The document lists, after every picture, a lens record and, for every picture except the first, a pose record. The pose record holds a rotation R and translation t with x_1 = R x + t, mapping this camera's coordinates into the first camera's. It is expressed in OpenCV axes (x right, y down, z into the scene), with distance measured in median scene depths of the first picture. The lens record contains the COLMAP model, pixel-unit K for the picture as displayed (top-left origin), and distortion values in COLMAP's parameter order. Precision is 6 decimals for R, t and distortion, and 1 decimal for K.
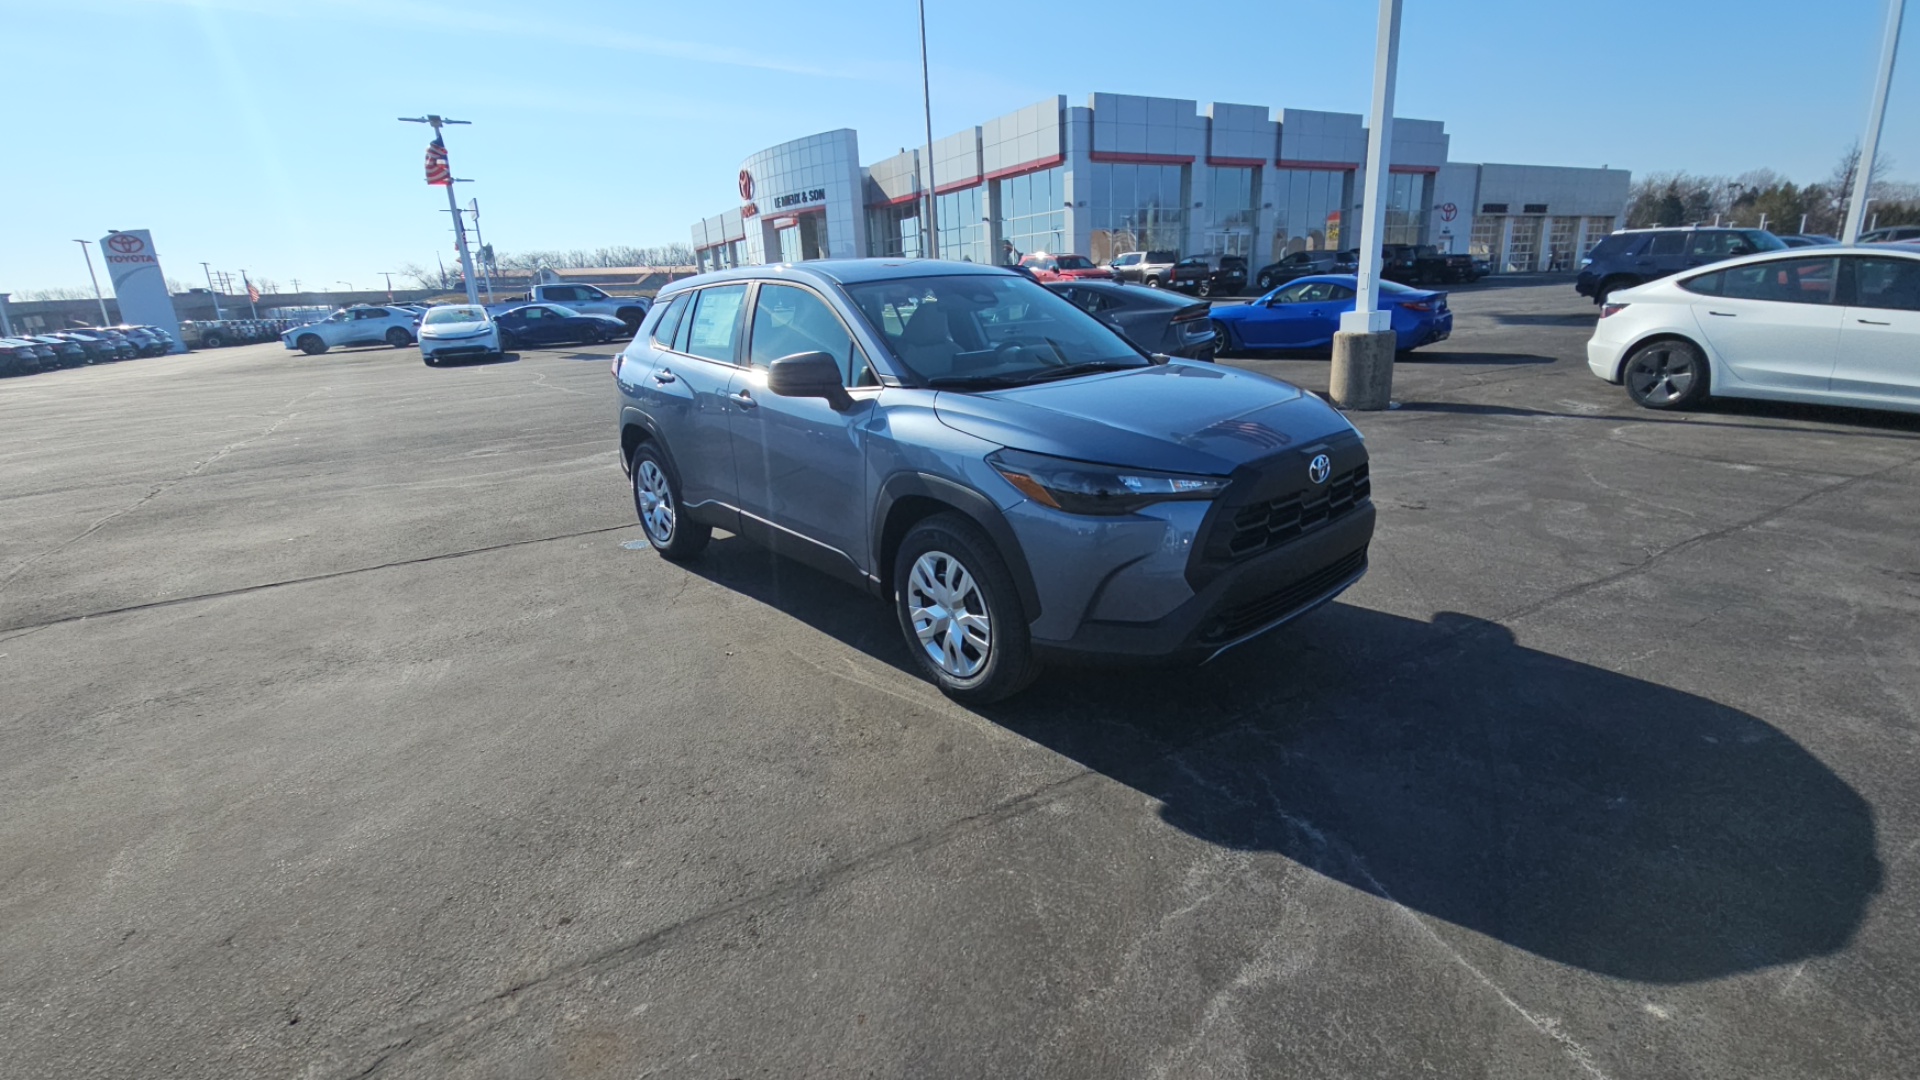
lens RADIAL K [[837.5, 0, 989.4], [0, 837.5, 543.3], [0, 0, 1]] dist [0.004300, -0.003003]
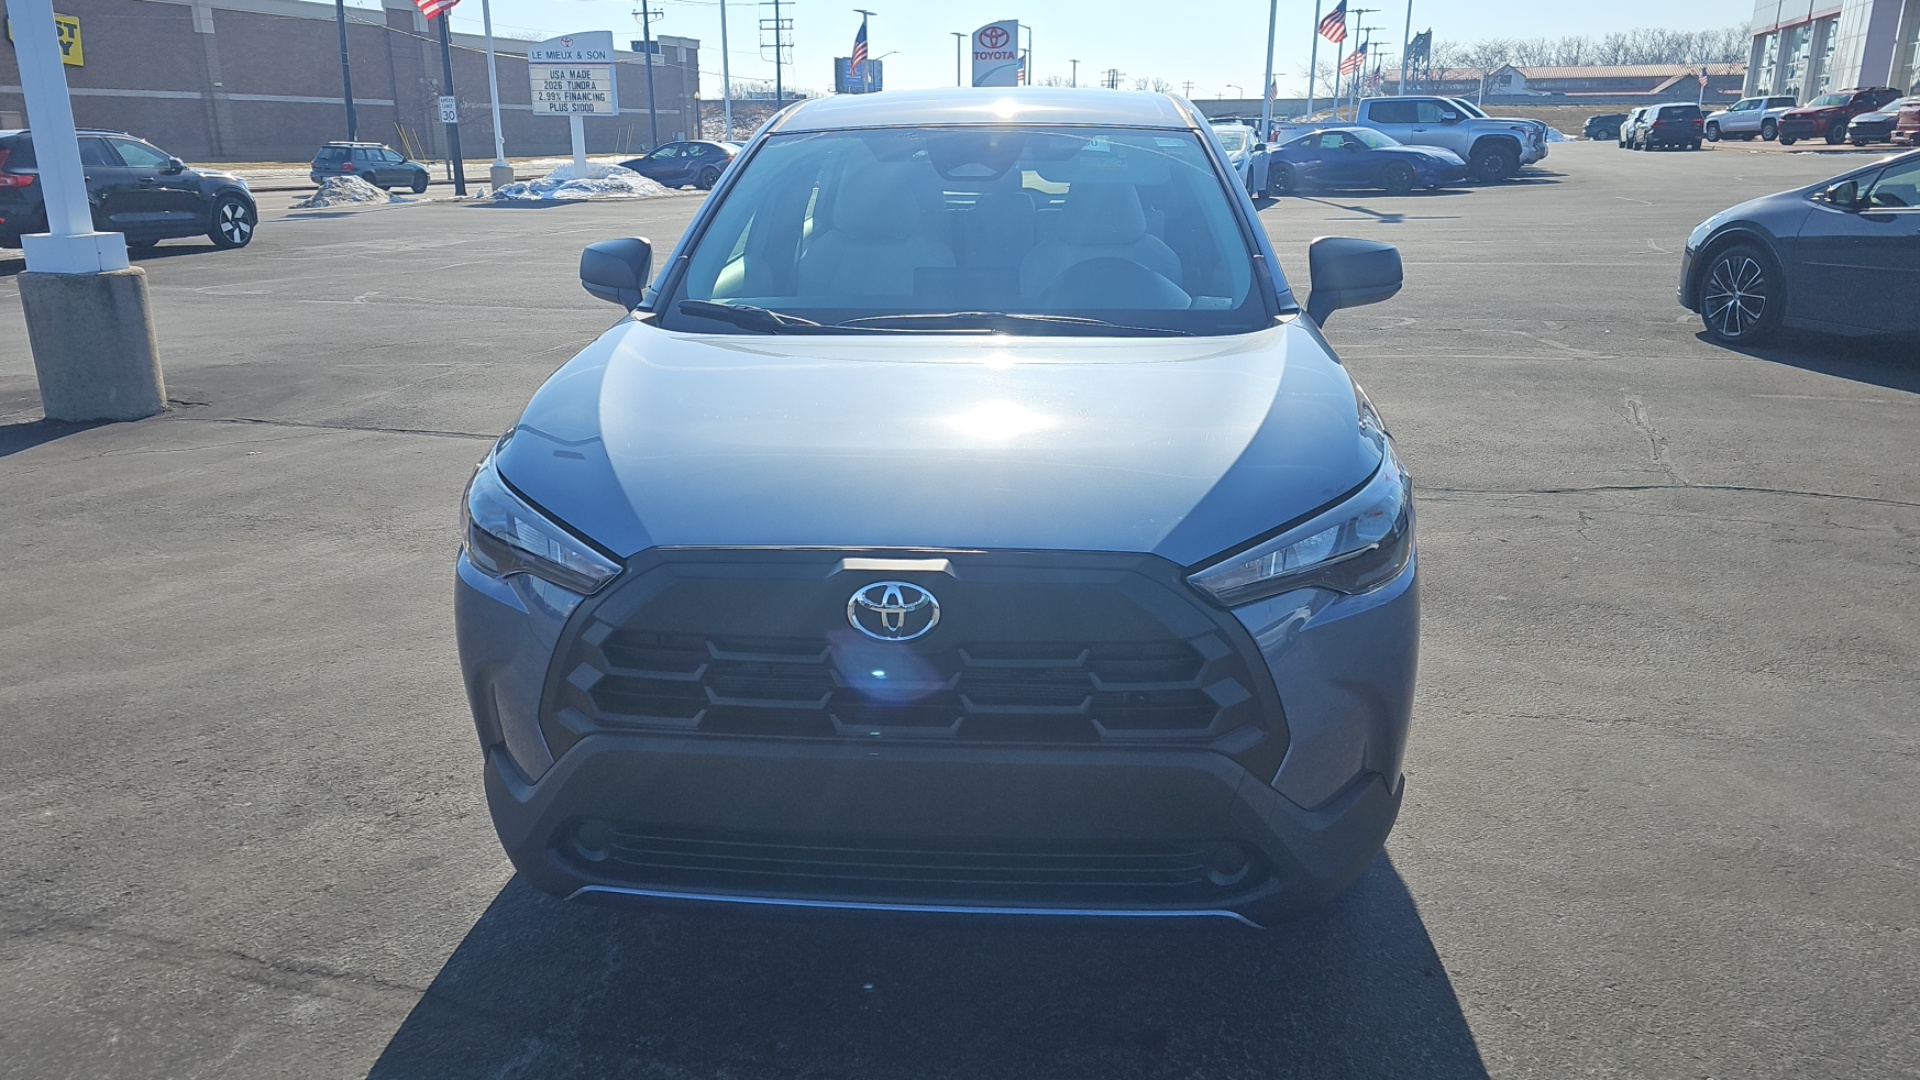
lens RADIAL K [[1348.8, 0, 965.7], [0, 1348.8, 524.0], [0, 0, 1]] dist [0.082044, -0.092686]
pose [[0.693849, 0.239464, -0.679140, 0.913774], [-0.237710, 0.966391, 0.097890, -0.216118], [0.679755, 0.093518, 0.727452, 0.506102]]
